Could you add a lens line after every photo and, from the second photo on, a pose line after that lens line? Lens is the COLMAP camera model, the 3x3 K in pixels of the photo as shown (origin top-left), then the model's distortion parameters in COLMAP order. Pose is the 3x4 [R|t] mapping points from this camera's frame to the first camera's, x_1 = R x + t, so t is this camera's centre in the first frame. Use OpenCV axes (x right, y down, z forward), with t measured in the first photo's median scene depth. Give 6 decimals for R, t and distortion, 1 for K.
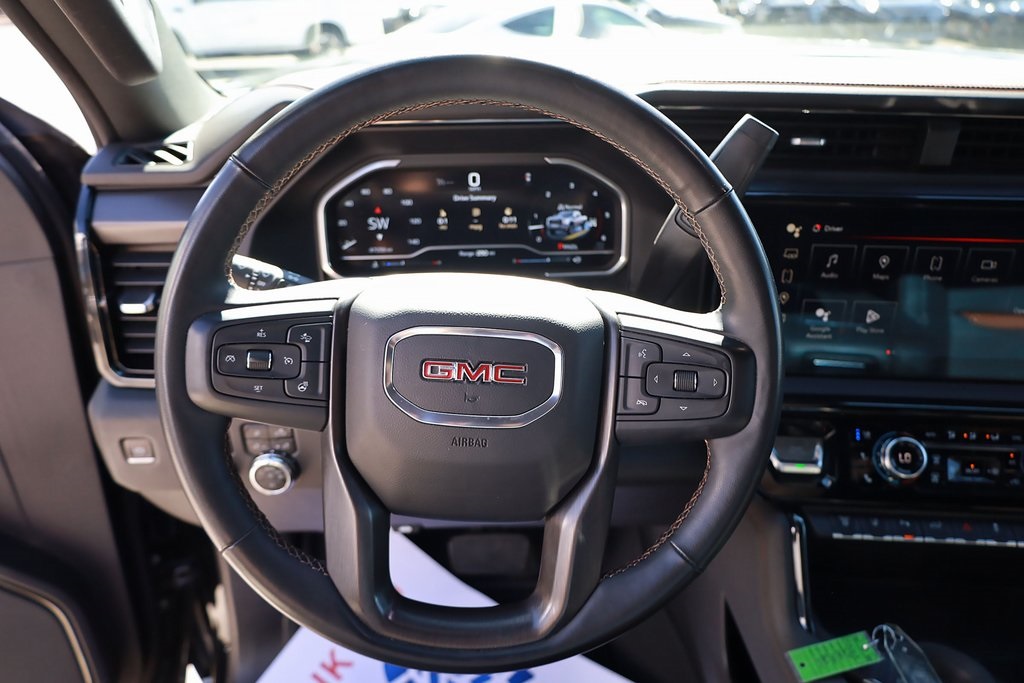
lens RADIAL K [[710.4, 0, 512.0], [0, 710.4, 341.5], [0, 0, 1]] dist [-0.011345, -0.002702]
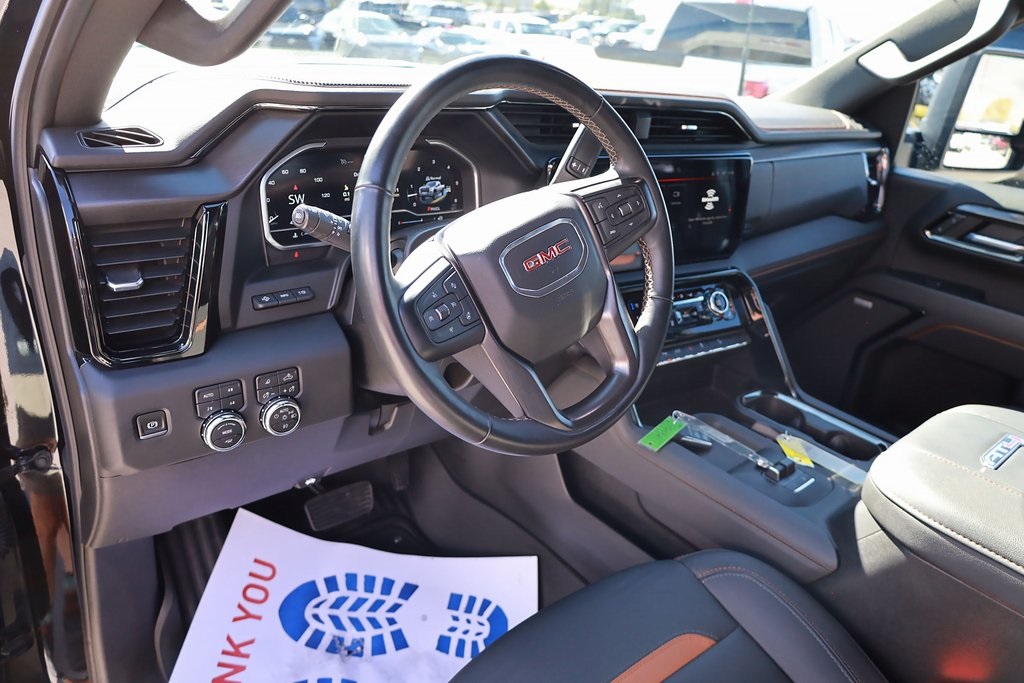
lens RADIAL K [[709.8, 0, 512.0], [0, 709.8, 341.5], [0, 0, 1]] dist [-0.009247, 0.003868]
pose [[0.791056, -0.177384, 0.585462, -0.702099], [0.196919, 0.979935, 0.030832, 0.108210], [-0.579184, 0.090899, 0.810113, -0.144435]]
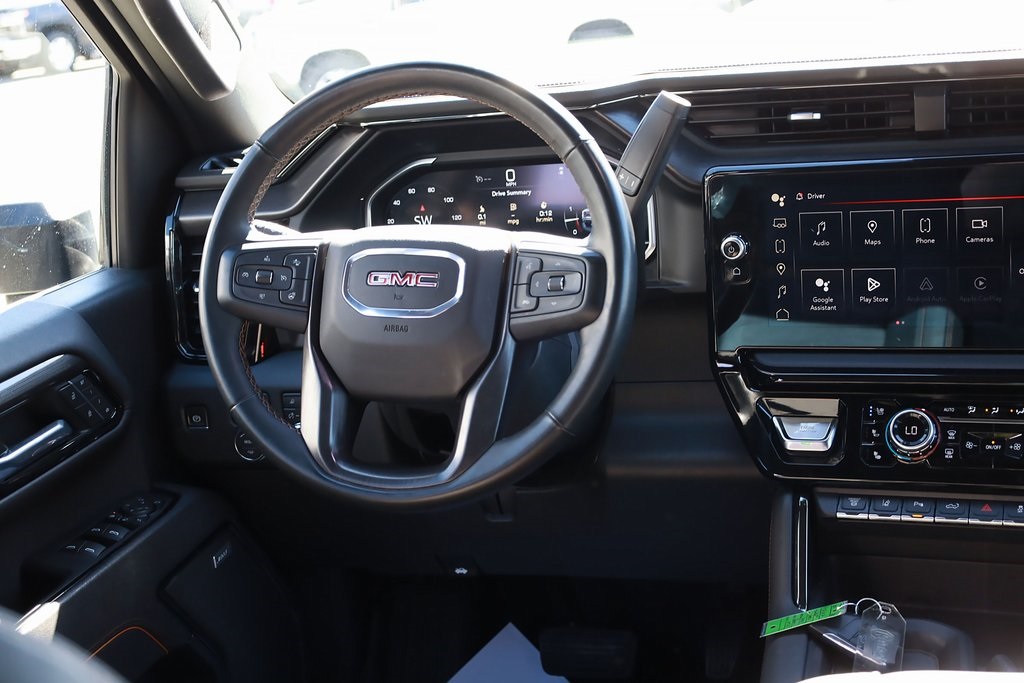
lens RADIAL K [[1422.2, 0, 512.0], [0, 1422.2, 341.5], [0, 0, 1]] dist [0.005115, 0.028680]
pose [[0.950448, -0.012731, -0.310623, 0.636925], [-0.046010, 0.982398, -0.181046, 0.412651], [0.307461, 0.186367, 0.933132, -0.944845]]
